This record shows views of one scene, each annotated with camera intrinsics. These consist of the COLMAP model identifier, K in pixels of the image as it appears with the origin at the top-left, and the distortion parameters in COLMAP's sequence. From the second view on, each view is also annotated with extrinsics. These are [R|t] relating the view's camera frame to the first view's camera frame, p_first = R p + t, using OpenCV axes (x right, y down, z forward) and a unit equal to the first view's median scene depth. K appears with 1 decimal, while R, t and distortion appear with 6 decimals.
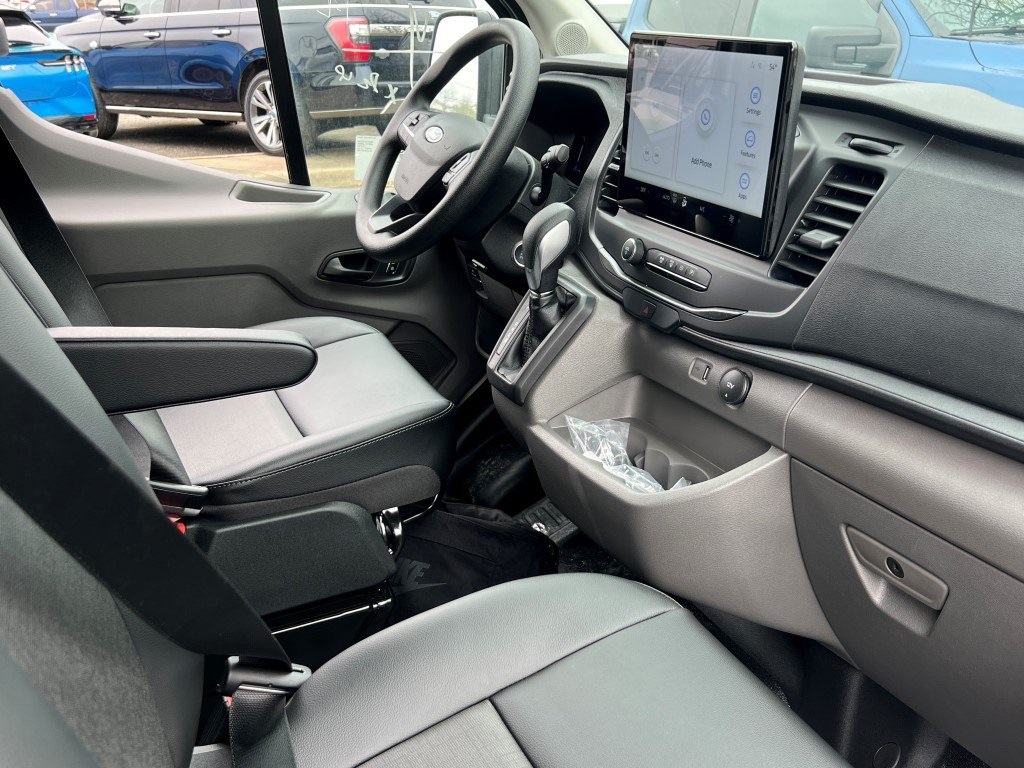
lens RADIAL K [[978.4, 0, 509.6], [0, 978.4, 387.4], [0, 0, 1]] dist [-0.018045, 0.000000]
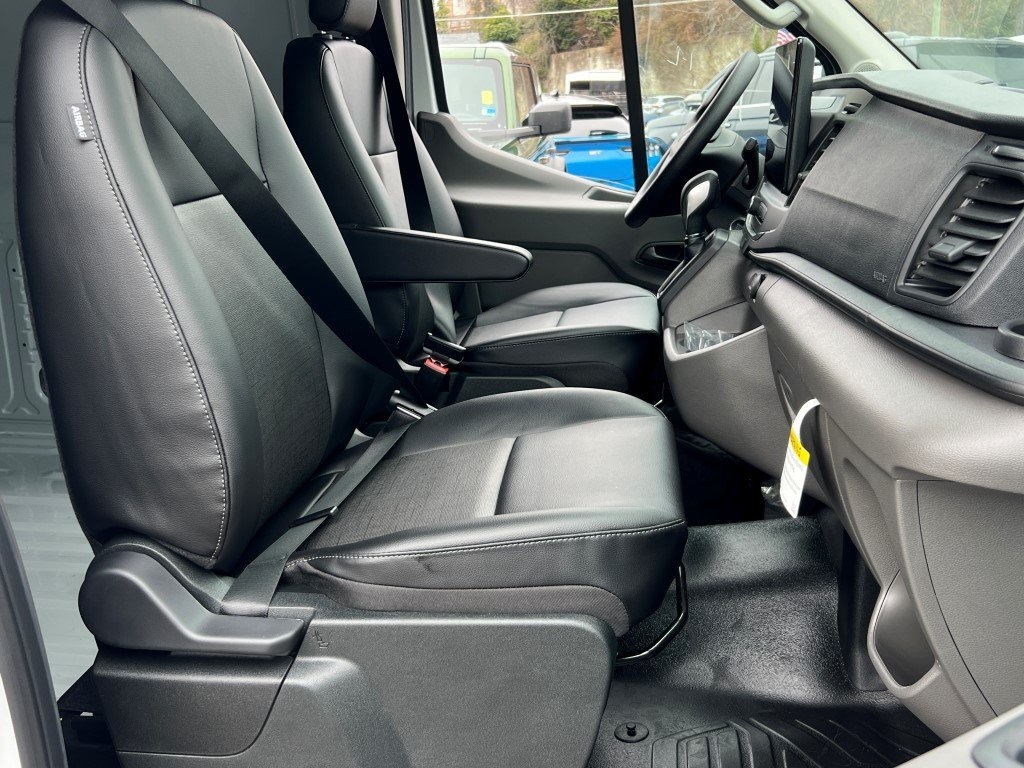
lens RADIAL K [[1043.2, 0, 511.2], [0, 1043.2, 384.1], [0, 0, 1]] dist [-0.024306, 0.000000]
pose [[0.838424, 0.124158, -0.530689, 0.422643], [-0.185307, 0.980638, -0.063335, 0.168255], [0.512550, 0.151442, 0.845197, -0.226121]]
